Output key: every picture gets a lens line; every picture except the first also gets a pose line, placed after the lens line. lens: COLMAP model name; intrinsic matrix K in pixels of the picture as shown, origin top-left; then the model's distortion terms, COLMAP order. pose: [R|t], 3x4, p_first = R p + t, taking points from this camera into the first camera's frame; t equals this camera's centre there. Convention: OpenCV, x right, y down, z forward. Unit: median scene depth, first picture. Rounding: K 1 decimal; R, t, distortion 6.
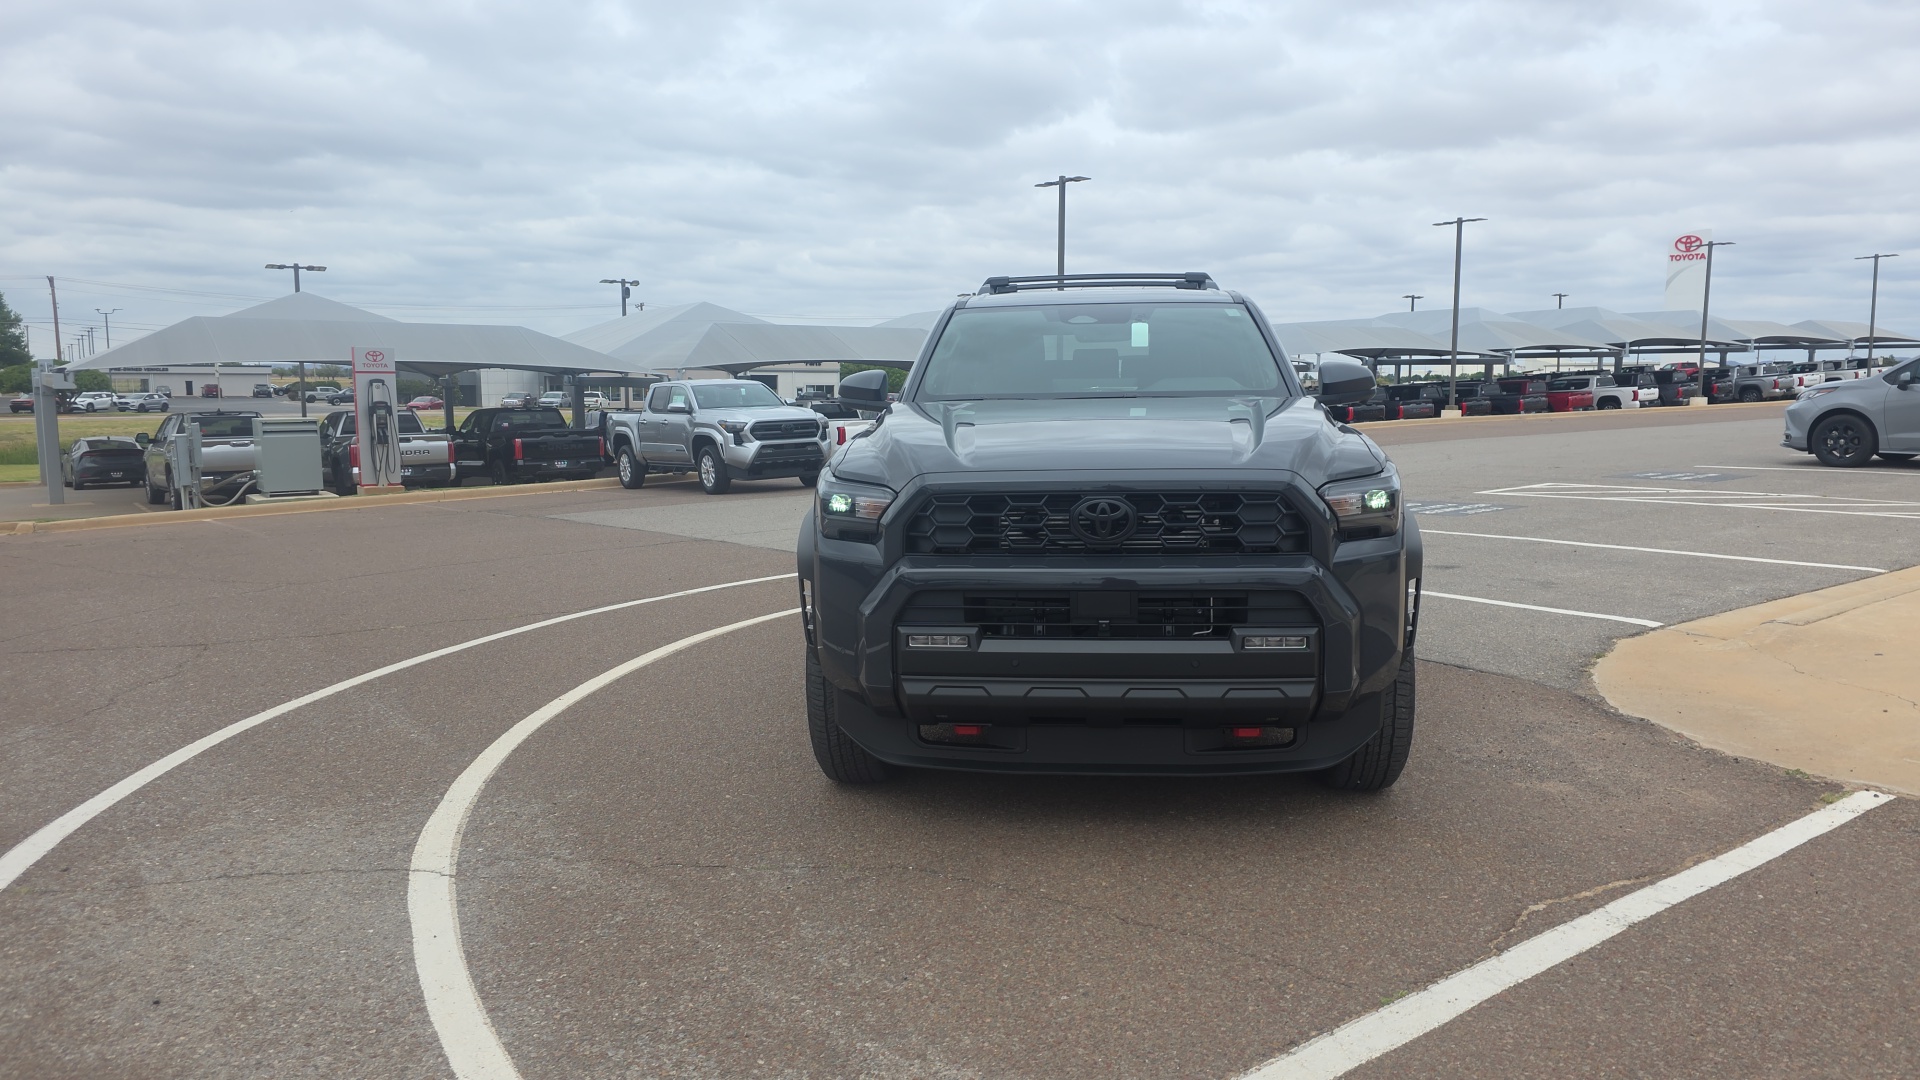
lens RADIAL K [[1258.4, 0, 1000.3], [0, 1258.4, 491.4], [0, 0, 1]] dist [0.059786, -0.055957]
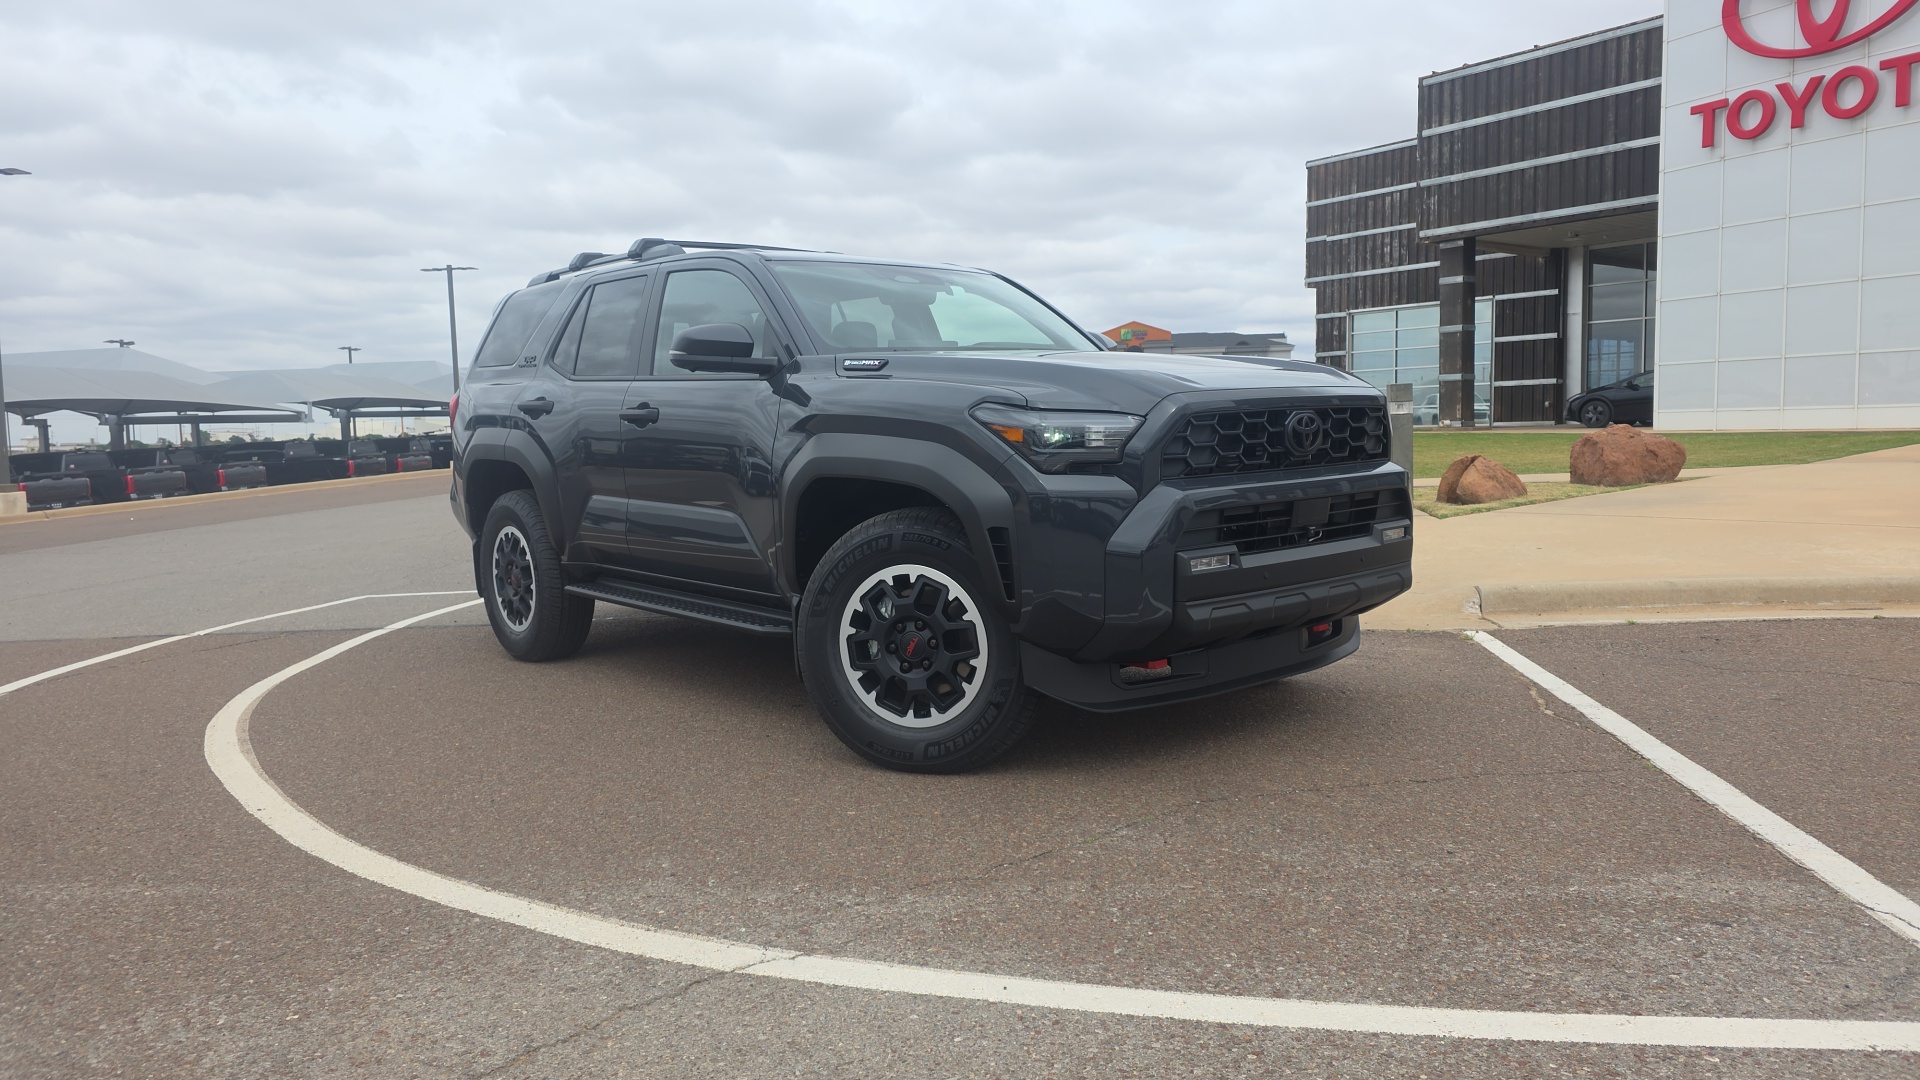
lens RADIAL K [[1278.8, 0, 947.6], [0, 1278.8, 498.7], [0, 0, 1]] dist [0.065362, -0.061711]
pose [[0.713614, -0.049638, 0.698778, -0.800431], [0.079842, 0.996750, -0.010732, 0.057742], [-0.695974, 0.063451, 0.715258, 0.383871]]
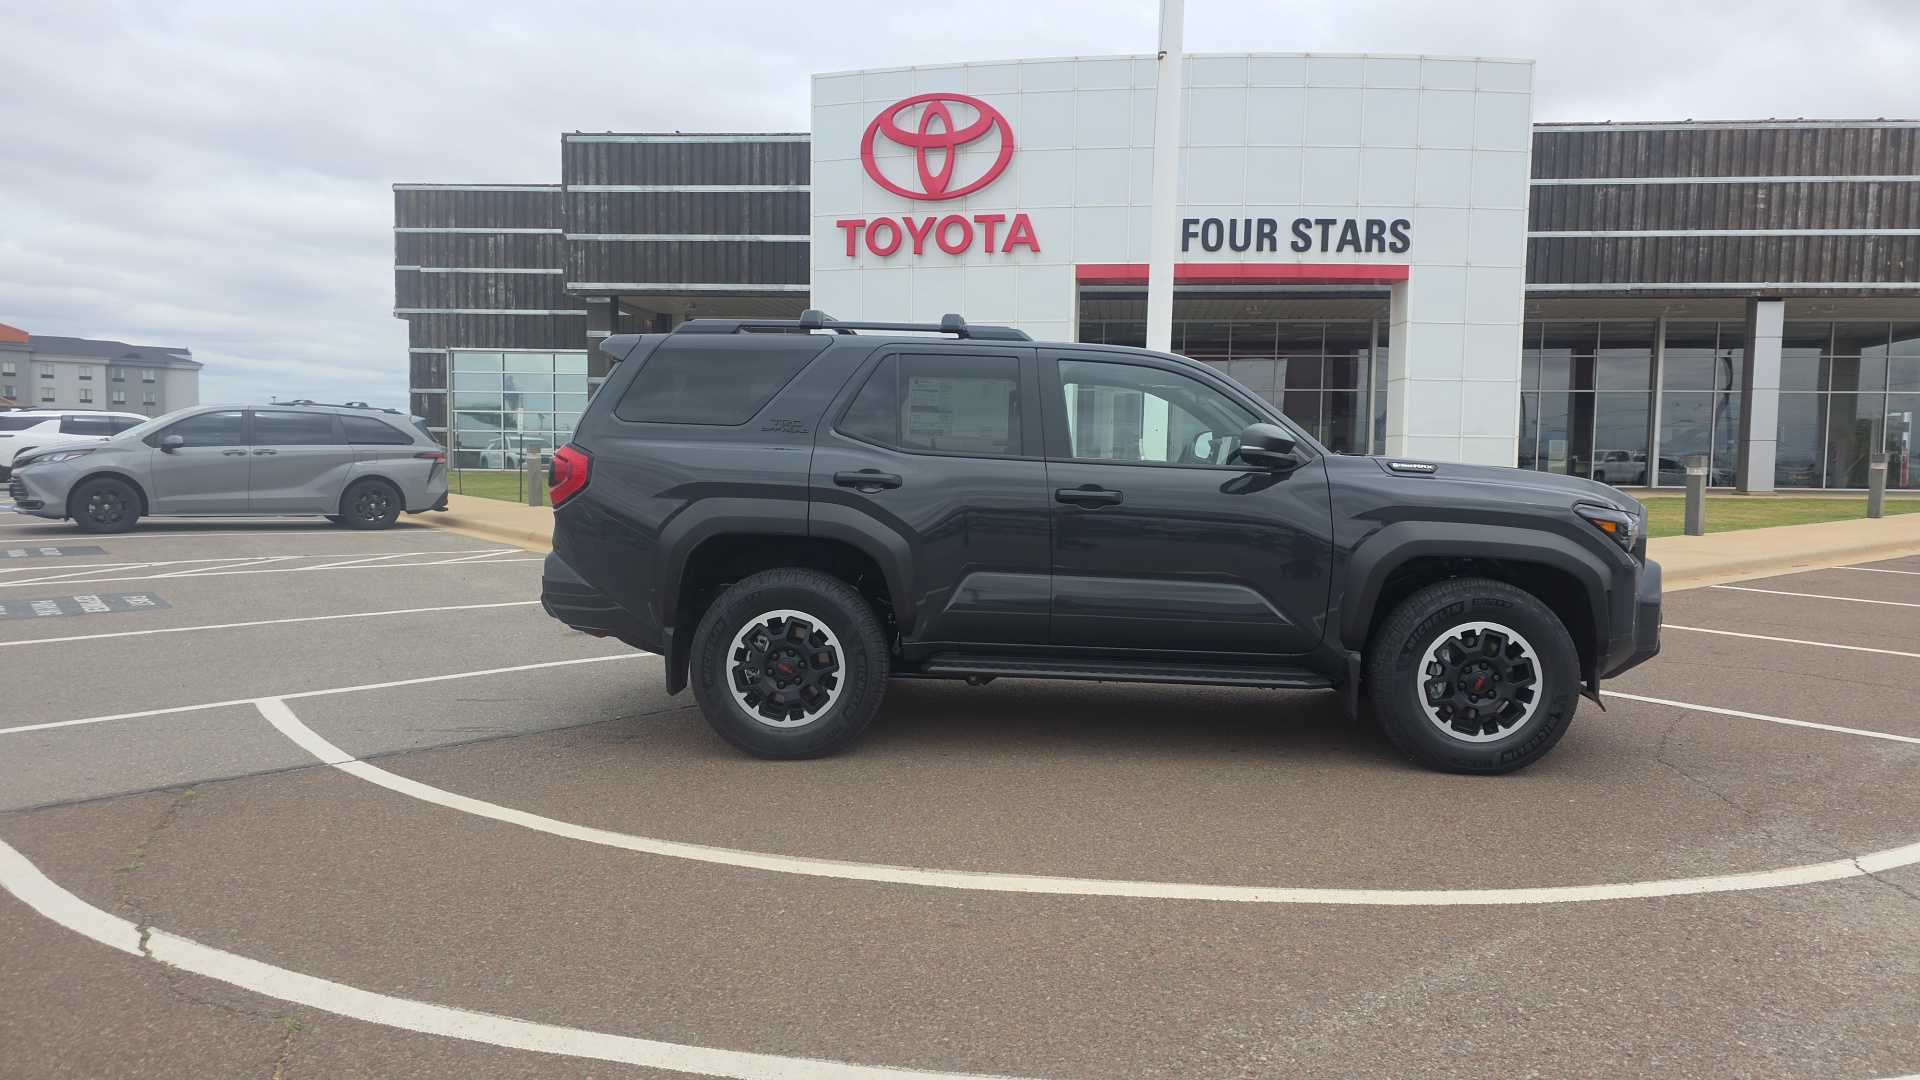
lens RADIAL K [[1287.9, 0, 980.0], [0, 1287.9, 535.4], [0, 0, 1]] dist [0.064622, -0.060804]
pose [[-0.027156, -0.052913, 0.998230, -1.468757], [0.071740, 0.995920, 0.054742, -0.106436], [-0.997054, 0.073100, -0.023249, 1.663023]]
